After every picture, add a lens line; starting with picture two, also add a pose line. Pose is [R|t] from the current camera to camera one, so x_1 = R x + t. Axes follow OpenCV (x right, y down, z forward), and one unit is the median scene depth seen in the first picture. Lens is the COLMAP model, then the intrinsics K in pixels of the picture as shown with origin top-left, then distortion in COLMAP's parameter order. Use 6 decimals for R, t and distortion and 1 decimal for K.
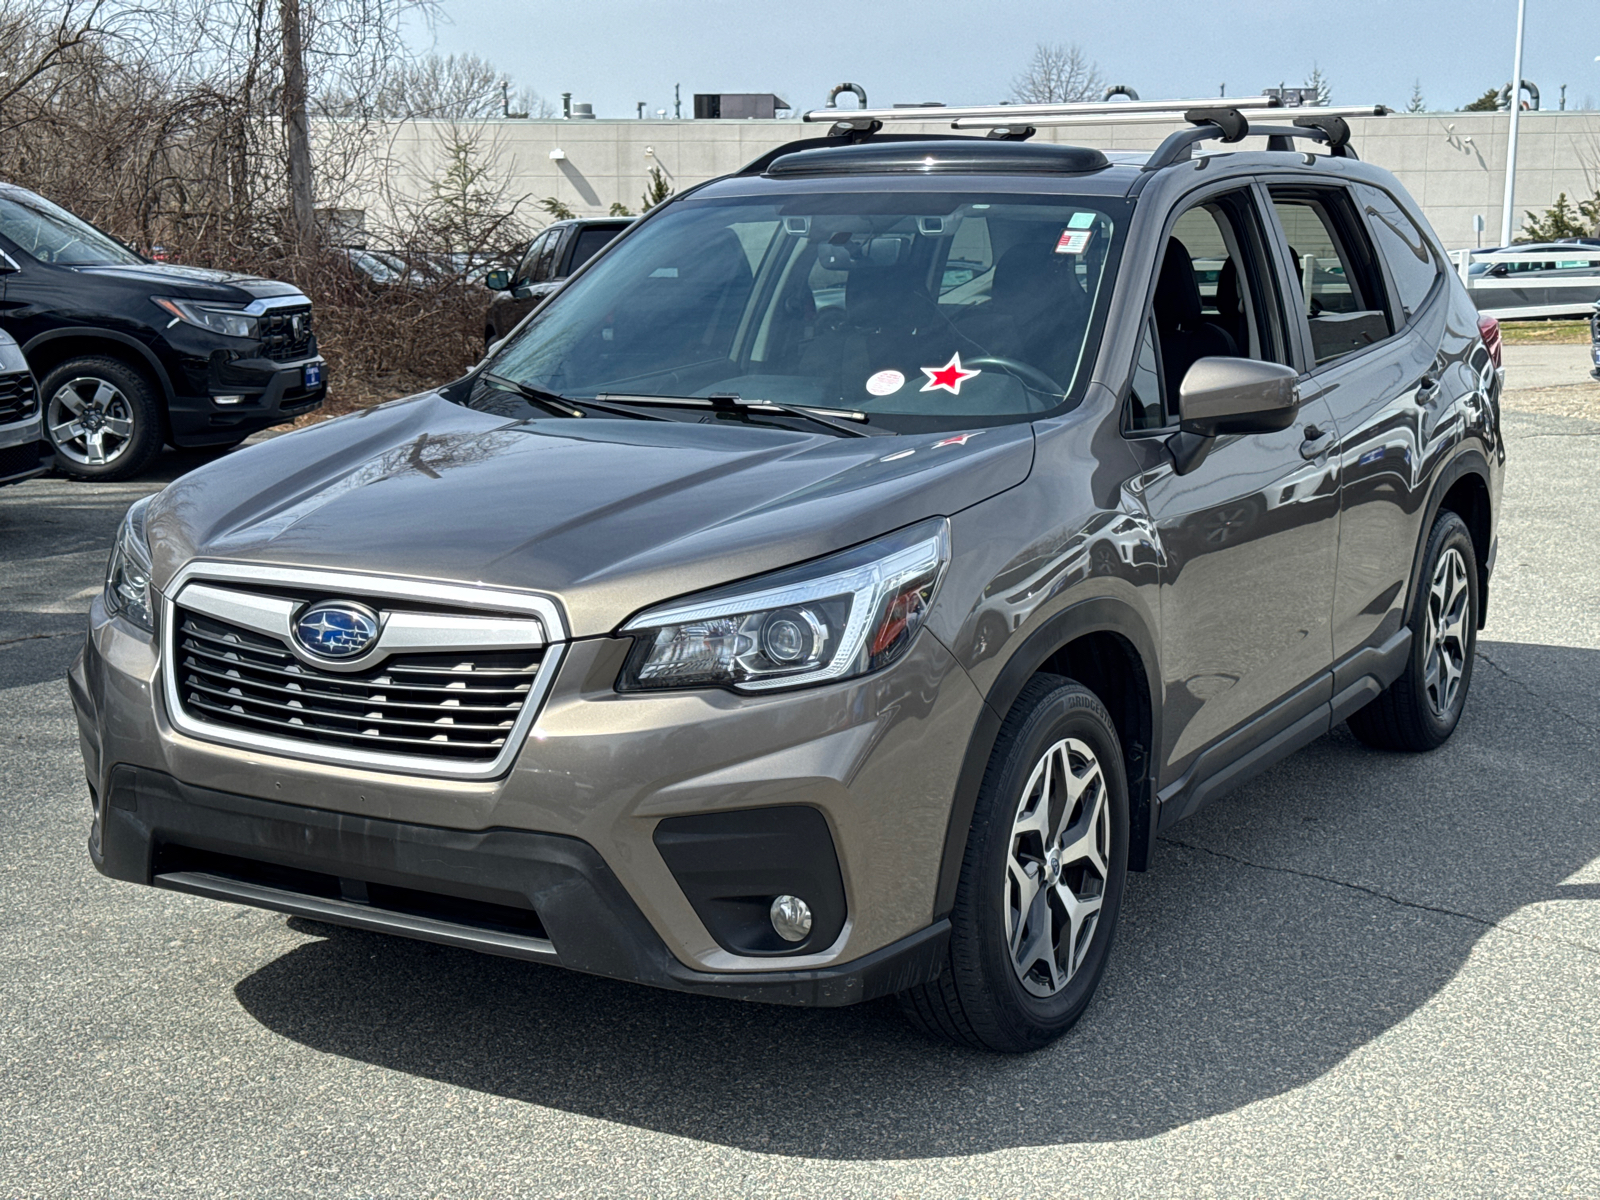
lens RADIAL K [[2161.5, 0, 799.1], [0, 2161.5, 575.5], [0, 0, 1]] dist [0.132738, -0.006966]
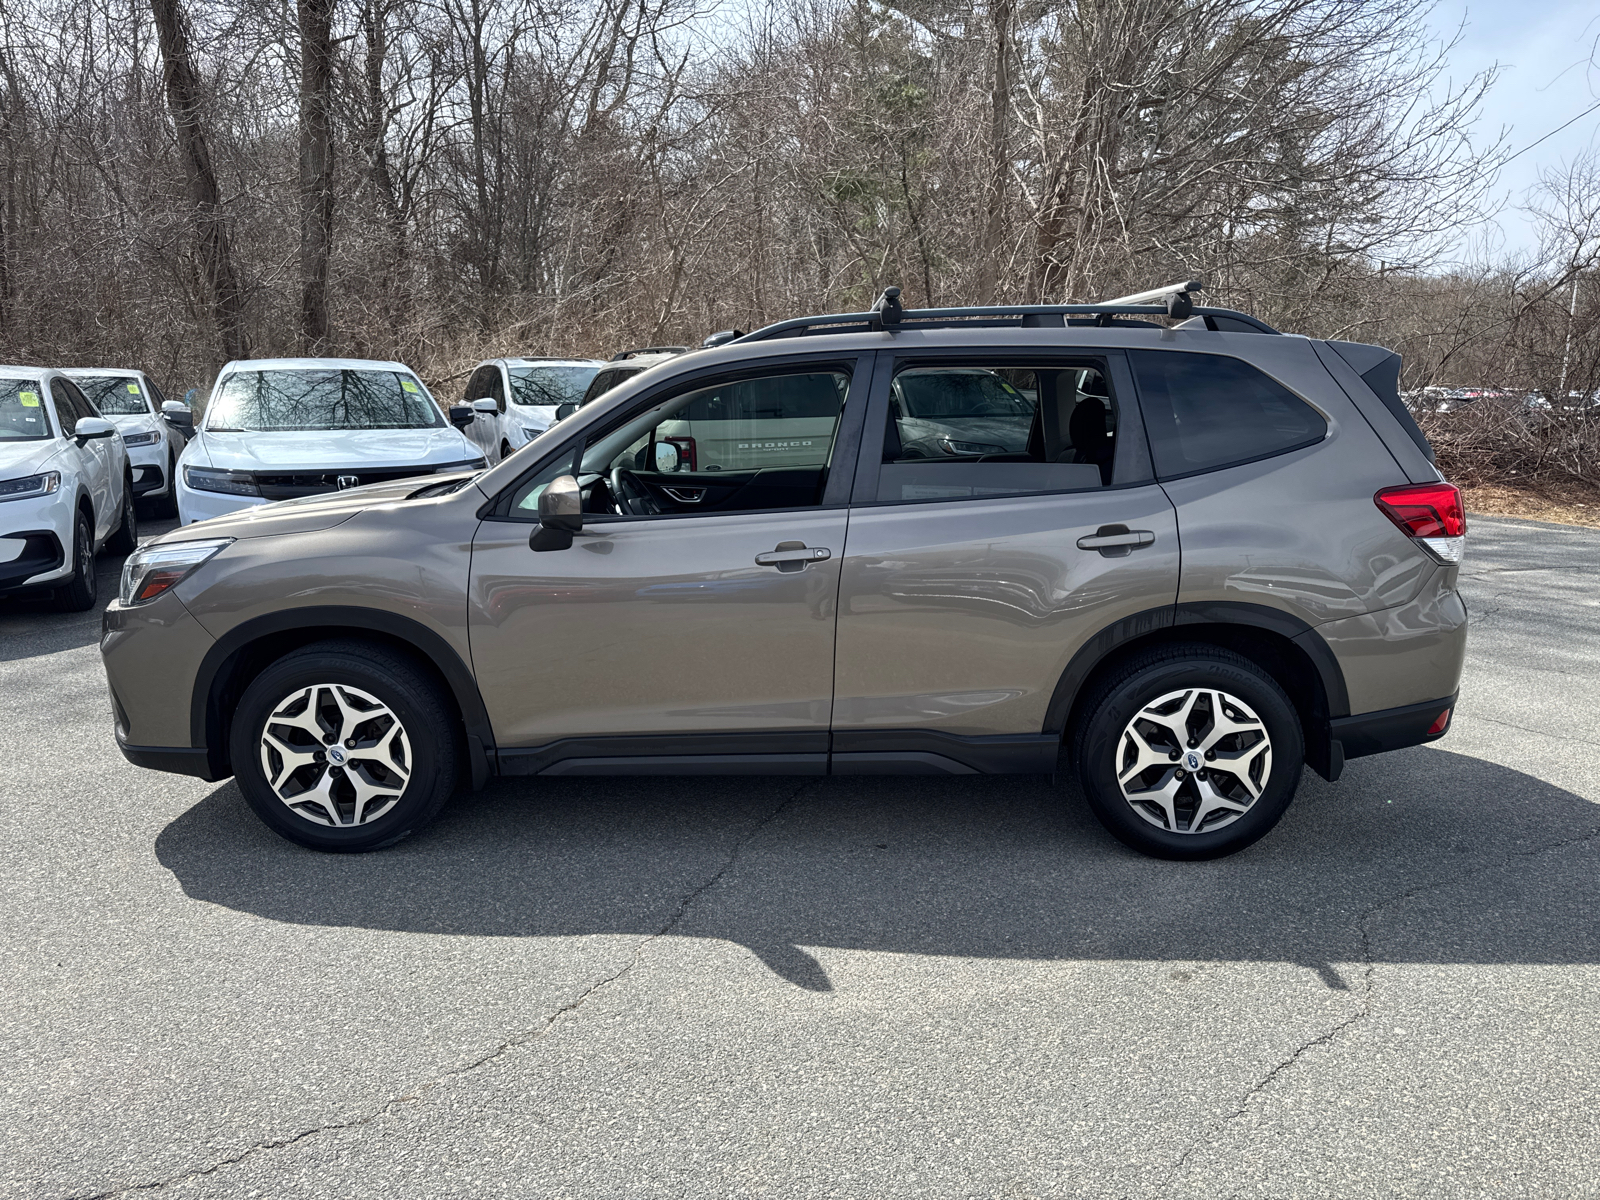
lens RADIAL K [[1112.8, 0, 807.6], [0, 1112.8, 594.7], [0, 0, 1]] dist [0.095051, -0.148264]
pose [[0.493120, 0.170487, -0.853093, 1.026524], [-0.139767, 0.983397, 0.115738, -0.145369], [0.858661, 0.062162, 0.508761, 0.842040]]
